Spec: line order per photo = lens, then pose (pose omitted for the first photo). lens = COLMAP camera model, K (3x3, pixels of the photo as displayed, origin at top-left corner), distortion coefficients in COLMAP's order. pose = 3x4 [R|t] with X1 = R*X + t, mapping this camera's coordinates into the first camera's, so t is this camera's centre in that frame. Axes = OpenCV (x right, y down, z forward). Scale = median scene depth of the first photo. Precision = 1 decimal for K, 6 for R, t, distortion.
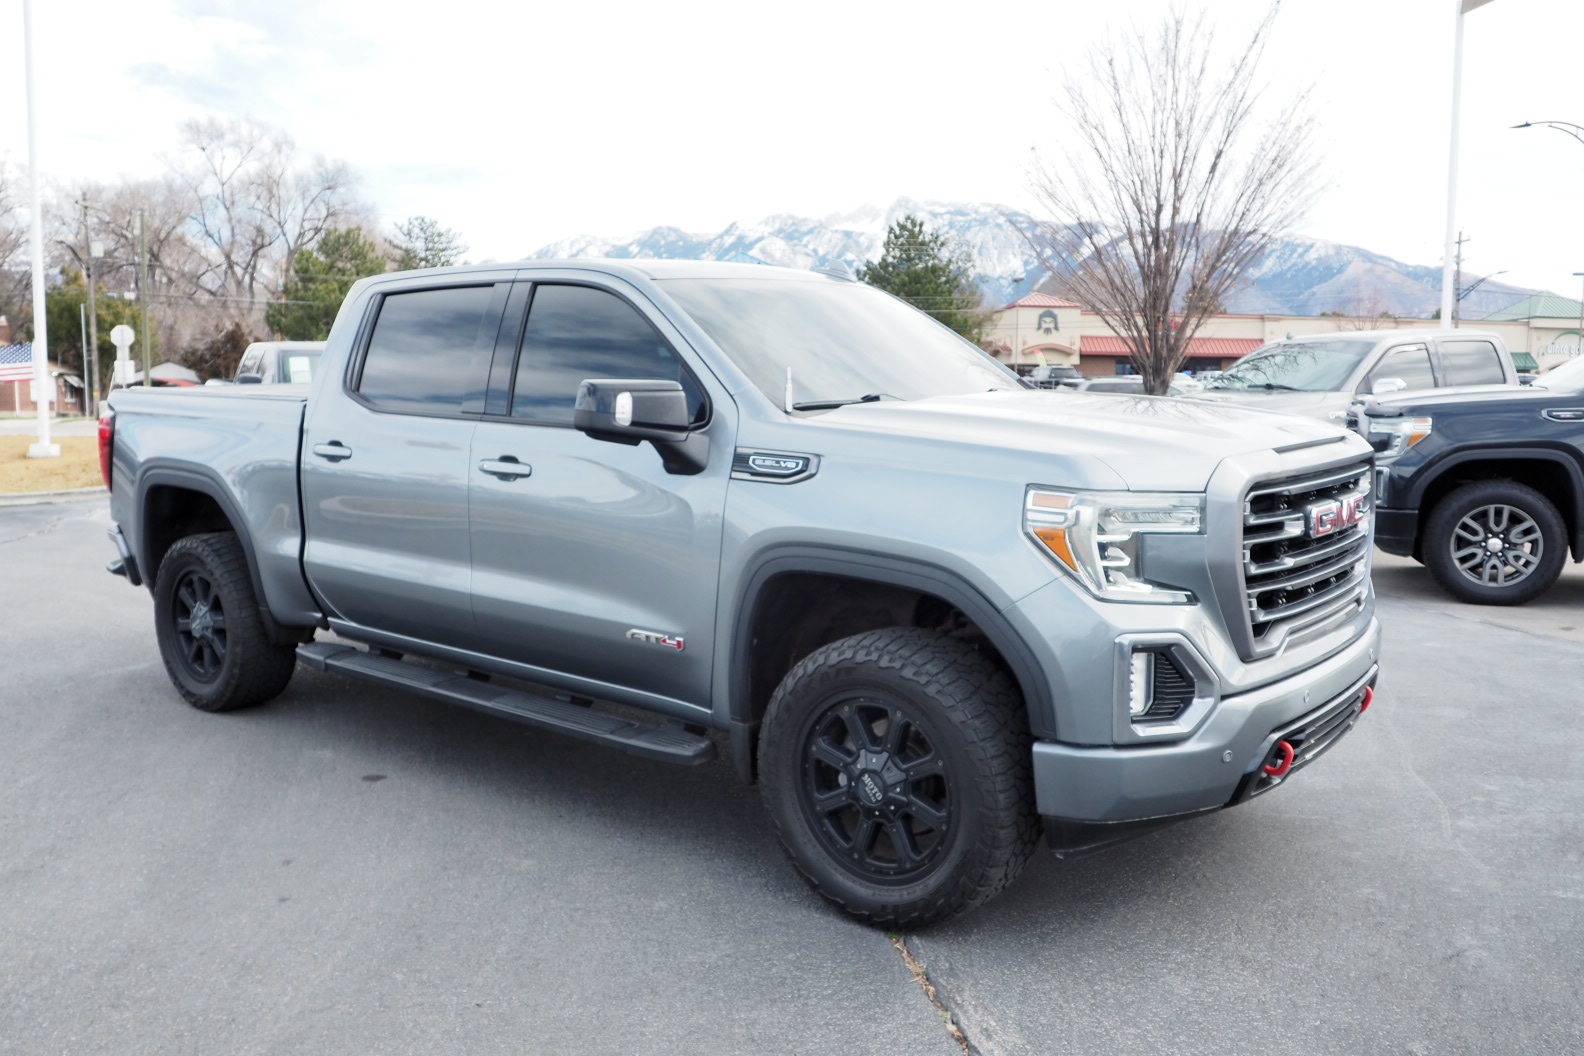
lens RADIAL K [[1288.3, 0, 792.0], [0, 1288.3, 528.0], [0, 0, 1]] dist [-0.003550, -0.004482]
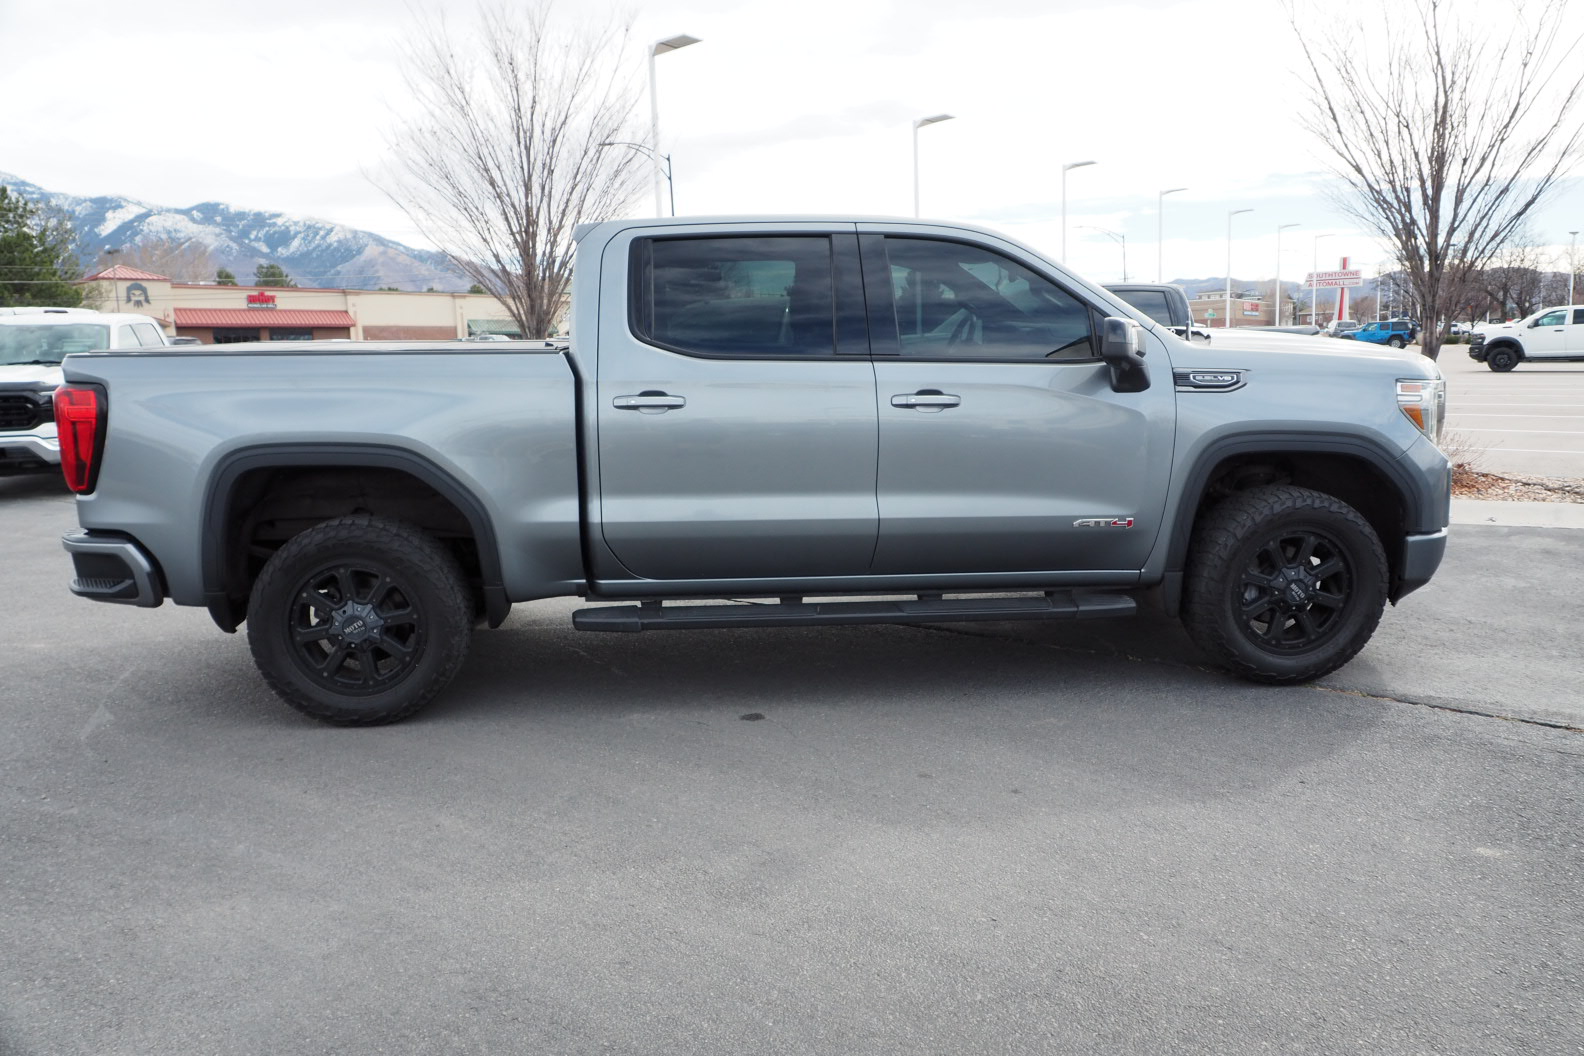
lens RADIAL K [[1124.0, 0, 792.0], [0, 1124.0, 528.0], [0, 0, 1]] dist [-0.027810, 0.001119]
pose [[0.726604, -0.129697, 0.674704, -0.931899], [0.099024, 0.991537, 0.083960, -0.028557], [-0.679883, 0.005807, 0.733298, 0.340175]]
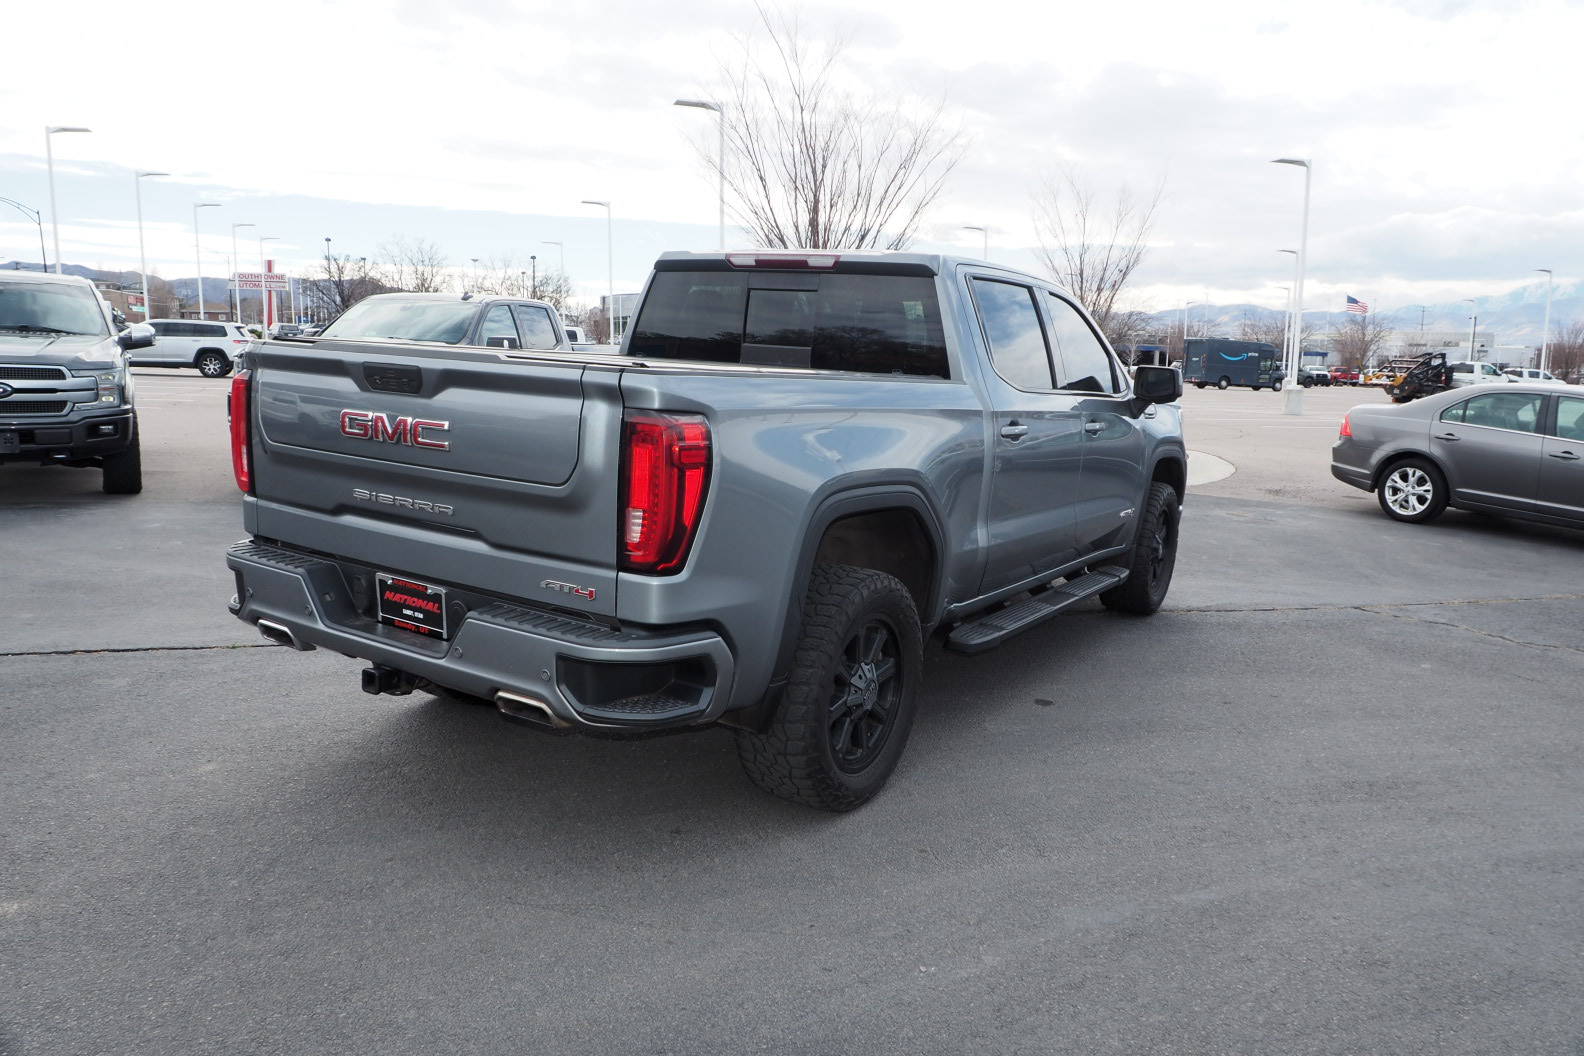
lens RADIAL K [[1124.0, 0, 792.0], [0, 1124.0, 528.0], [0, 0, 1]] dist [-0.027810, 0.001119]
pose [[-0.105130, -0.160202, 0.981470, -1.343184], [0.072638, 0.983066, 0.168244, -0.158395], [-0.991802, 0.088980, -0.091713, 1.368886]]
